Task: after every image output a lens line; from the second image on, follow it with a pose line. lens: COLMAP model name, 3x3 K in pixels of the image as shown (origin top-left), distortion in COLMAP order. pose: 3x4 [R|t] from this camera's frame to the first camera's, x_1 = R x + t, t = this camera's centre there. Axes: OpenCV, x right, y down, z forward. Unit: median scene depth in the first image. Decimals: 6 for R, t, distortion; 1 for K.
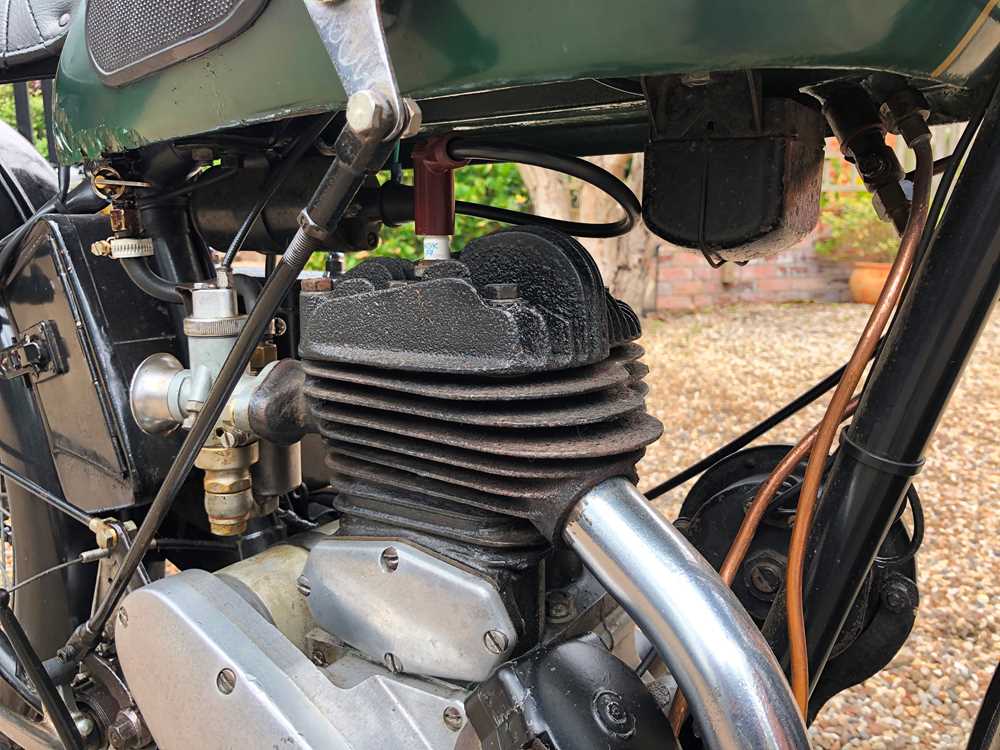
lens RADIAL K [[853.8, 0, 500.0], [0, 853.8, 375.0], [0, 0, 1]] dist [-0.000871, 0.007266]
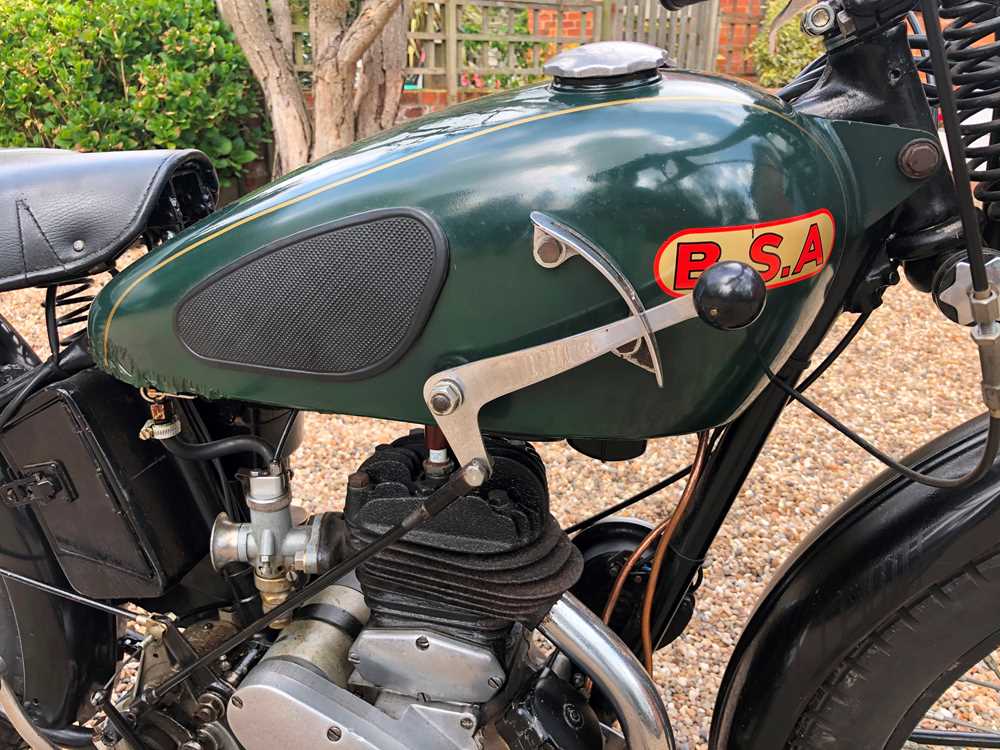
lens RADIAL K [[853.8, 0, 500.0], [0, 853.8, 375.0], [0, 0, 1]] dist [-0.000871, 0.007266]
pose [[0.940929, -0.092511, 0.325723, -0.374065], [0.027611, 0.979713, 0.198494, -0.482860], [-0.337477, -0.177775, 0.924394, -0.383486]]
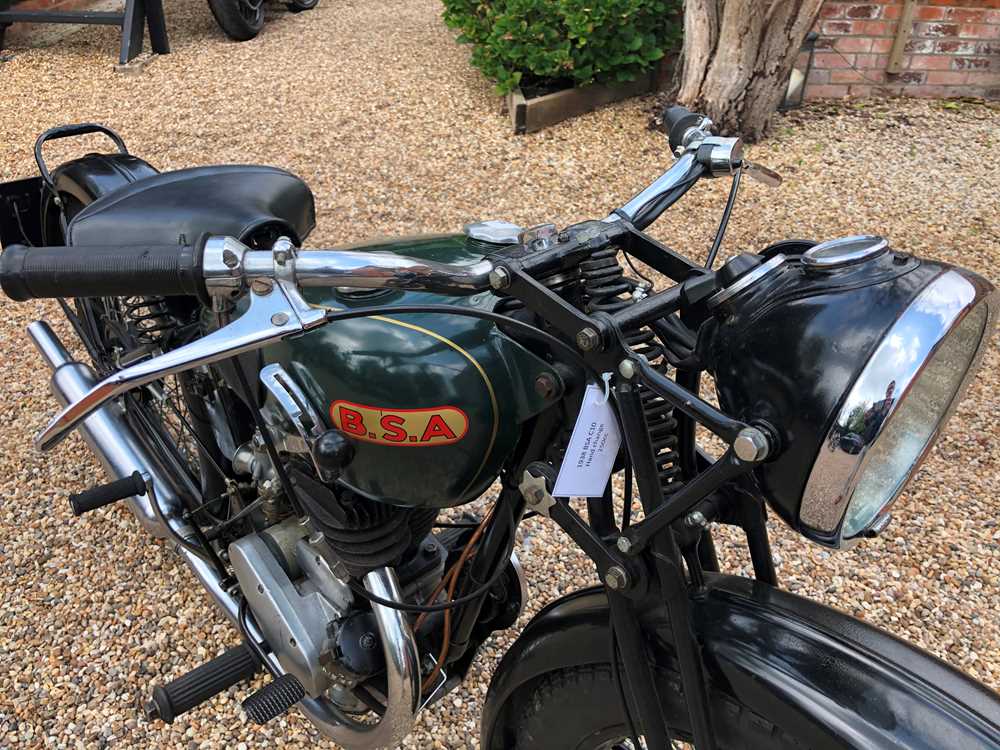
lens RADIAL K [[881.1, 0, 500.0], [0, 881.1, 375.0], [0, 0, 1]] dist [-0.001581, 0.002564]
pose [[0.969097, 0.152806, -0.193654, 0.674008], [-0.070673, 0.924115, 0.375522, -1.082210], [0.236341, -0.350231, 0.906356, -0.892124]]
